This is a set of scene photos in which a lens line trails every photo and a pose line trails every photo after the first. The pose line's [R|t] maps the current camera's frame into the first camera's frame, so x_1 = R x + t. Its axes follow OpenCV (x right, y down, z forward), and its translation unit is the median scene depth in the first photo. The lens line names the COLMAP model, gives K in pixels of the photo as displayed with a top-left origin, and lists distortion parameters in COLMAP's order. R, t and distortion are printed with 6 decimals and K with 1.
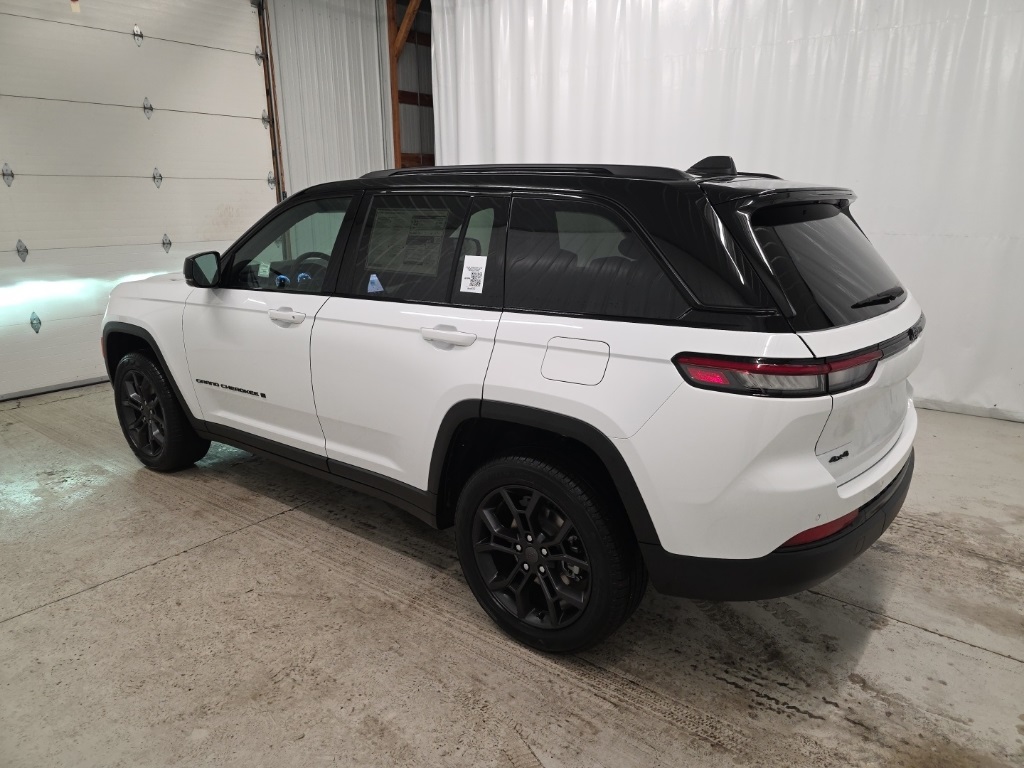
lens RADIAL K [[680.5, 0, 518.2], [0, 680.5, 380.4], [0, 0, 1]] dist [0.047707, -0.040576]
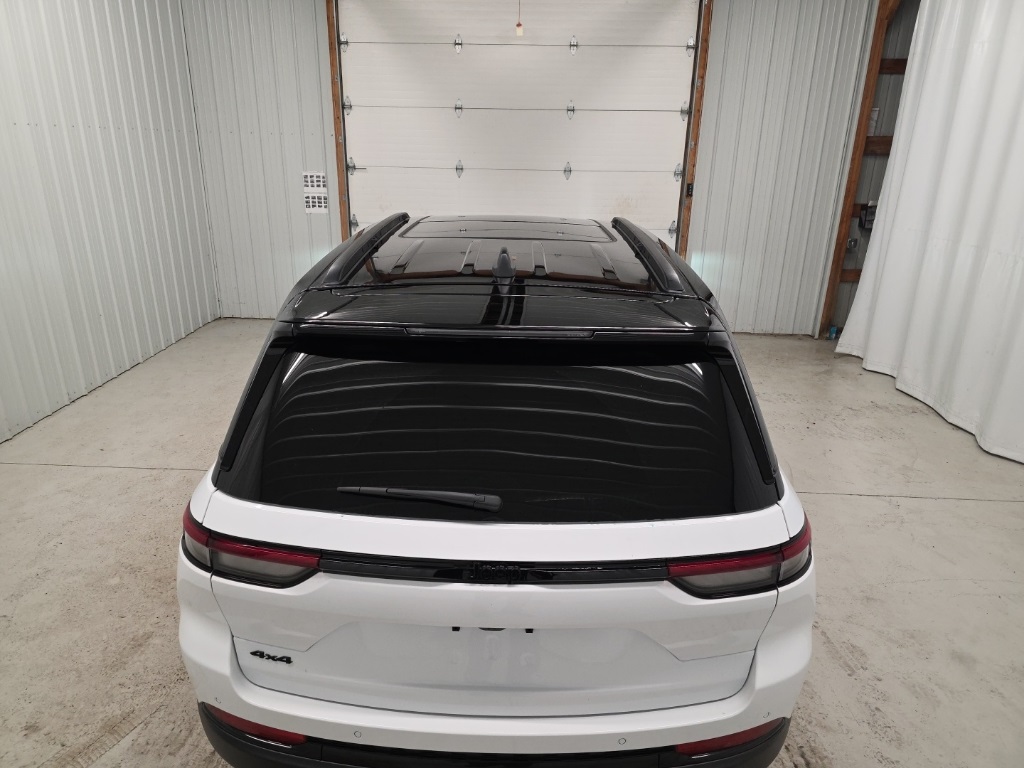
lens RADIAL K [[680.5, 0, 518.2], [0, 680.5, 380.4], [0, 0, 1]] dist [0.047707, -0.040576]
pose [[0.602532, 0.275003, -0.749219, 0.362906], [-0.227058, 0.959033, 0.169412, -0.125923], [0.765114, 0.068040, 0.640290, 0.215187]]
